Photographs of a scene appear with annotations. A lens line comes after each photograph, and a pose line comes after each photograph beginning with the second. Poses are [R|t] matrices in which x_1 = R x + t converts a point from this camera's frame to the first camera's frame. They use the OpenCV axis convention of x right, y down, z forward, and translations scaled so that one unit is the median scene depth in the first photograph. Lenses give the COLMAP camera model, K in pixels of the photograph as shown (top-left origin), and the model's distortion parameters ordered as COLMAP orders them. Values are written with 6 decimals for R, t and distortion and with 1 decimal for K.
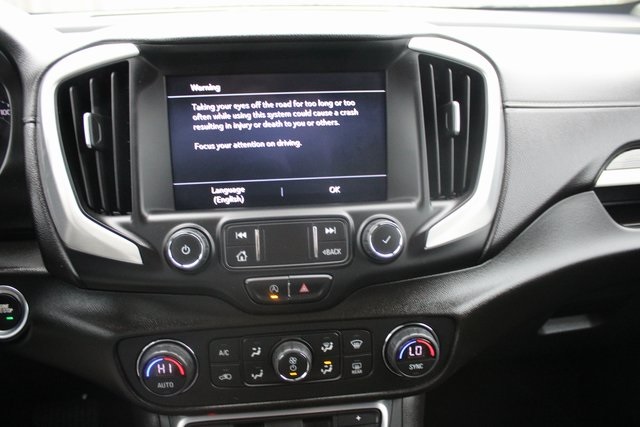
lens RADIAL K [[533.9, 0, 320.0], [0, 533.9, 213.5], [0, 0, 1]] dist [-0.173223, -0.001635]
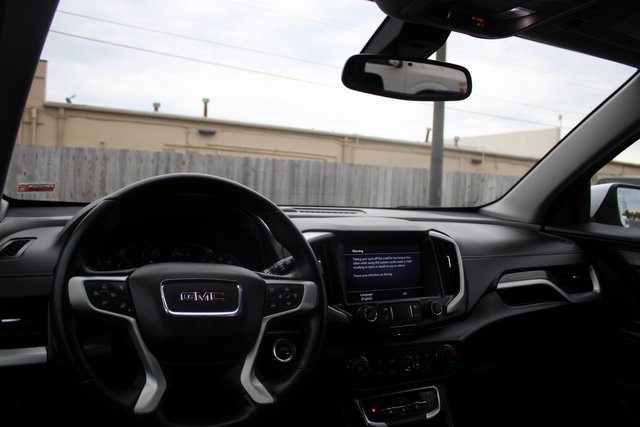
lens RADIAL K [[533.9, 0, 320.0], [0, 533.9, 213.5], [0, 0, 1]] dist [-0.173223, -0.001635]
pose [[0.944557, 0.019833, 0.327749, -1.145262], [0.090469, 0.943819, -0.317839, 0.343920], [-0.315640, 0.329868, 0.889696, -1.126468]]
